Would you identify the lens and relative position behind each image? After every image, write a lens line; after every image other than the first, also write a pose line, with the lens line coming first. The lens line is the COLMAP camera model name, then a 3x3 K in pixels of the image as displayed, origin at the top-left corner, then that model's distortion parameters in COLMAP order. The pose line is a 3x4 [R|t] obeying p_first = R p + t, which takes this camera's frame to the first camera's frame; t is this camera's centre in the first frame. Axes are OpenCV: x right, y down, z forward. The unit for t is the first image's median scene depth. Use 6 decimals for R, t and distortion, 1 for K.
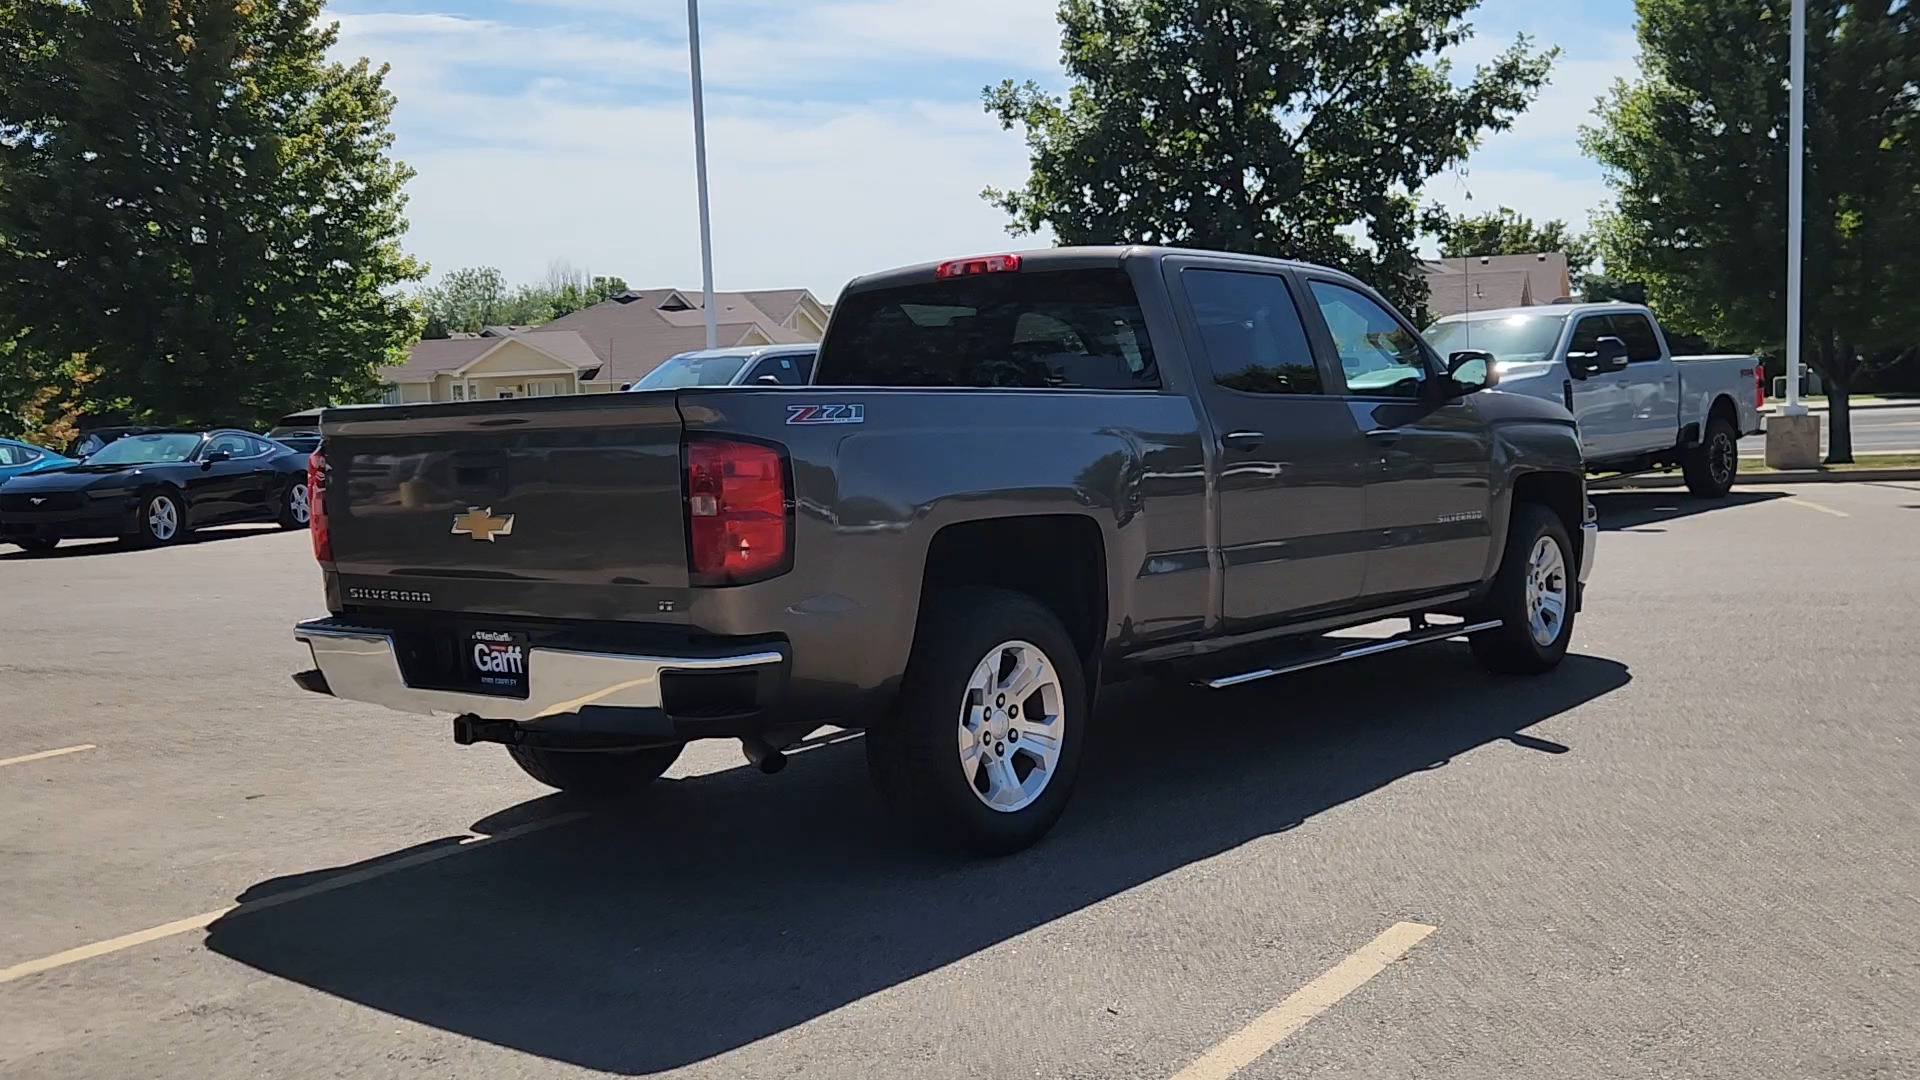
lens RADIAL K [[1830.8, 0, 951.5], [0, 1830.8, 553.2], [0, 0, 1]] dist [0.029804, 0.000000]
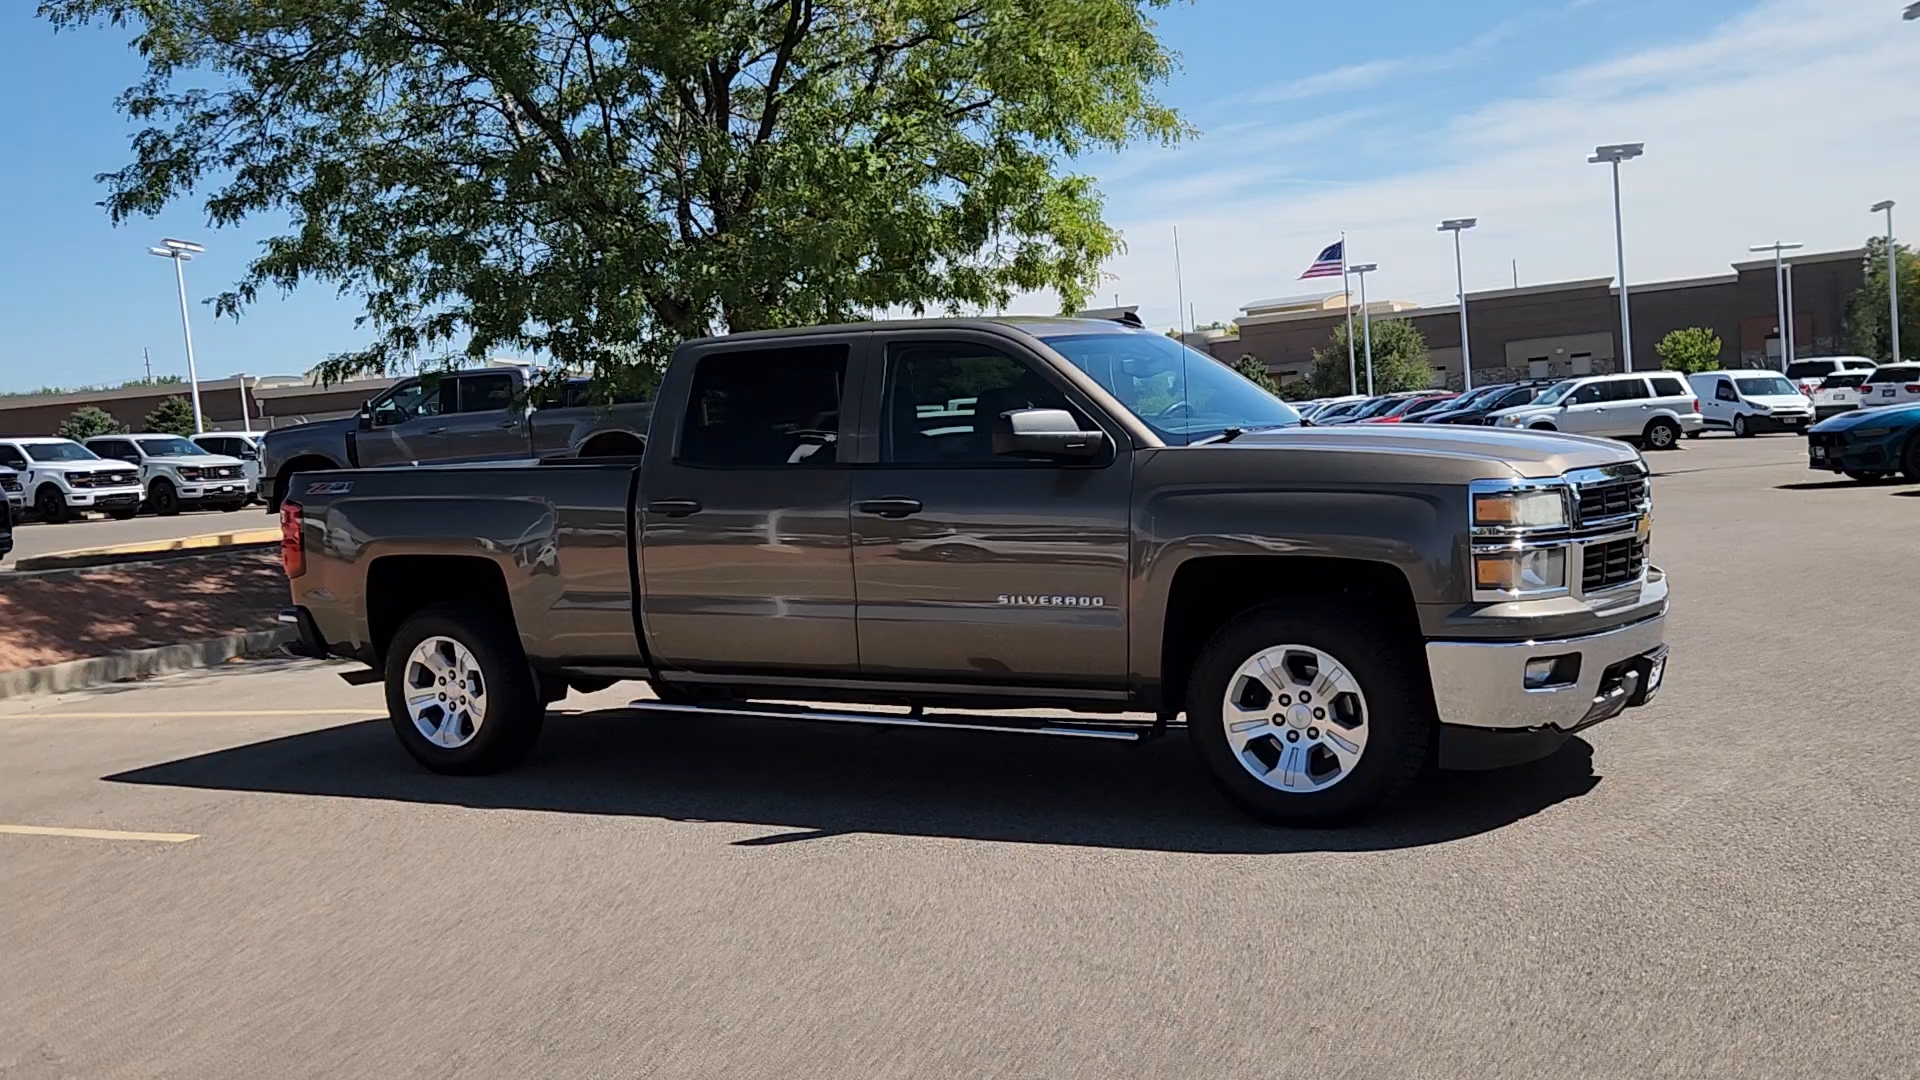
lens RADIAL K [[1829.2, 0, 943.4], [0, 1829.2, 556.9], [0, 0, 1]] dist [0.024887, 0.000000]
pose [[0.160079, 0.096168, -0.982409, 1.449728], [-0.025146, 0.995317, 0.093334, -0.155376], [0.986784, 0.009763, 0.161747, 1.062790]]
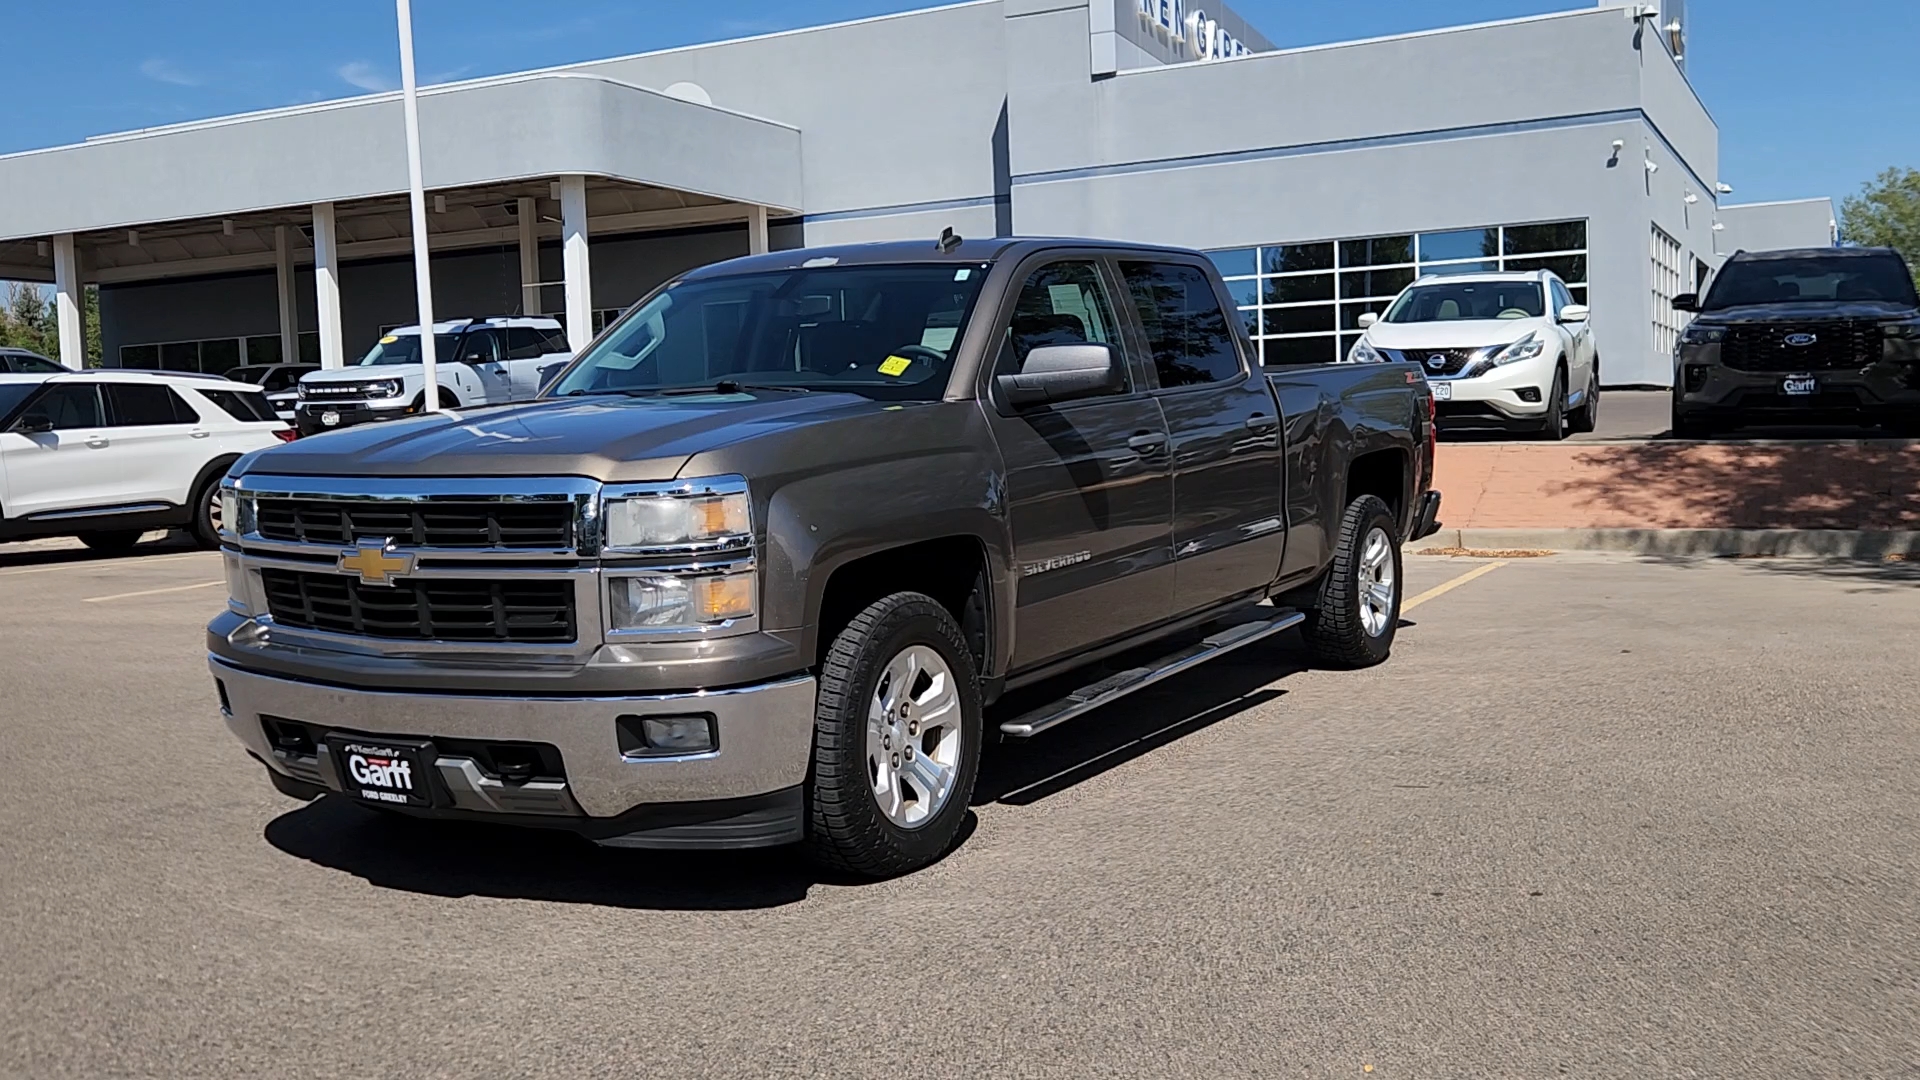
lens RADIAL K [[1829.2, 0, 949.1], [0, 1829.2, 559.7], [0, 0, 1]] dist [0.024887, 0.000000]
pose [[-0.987431, 0.081595, -0.135363, 0.292075], [0.056568, 0.982152, 0.179379, -0.213468], [0.147583, 0.169468, -0.974423, 2.471229]]
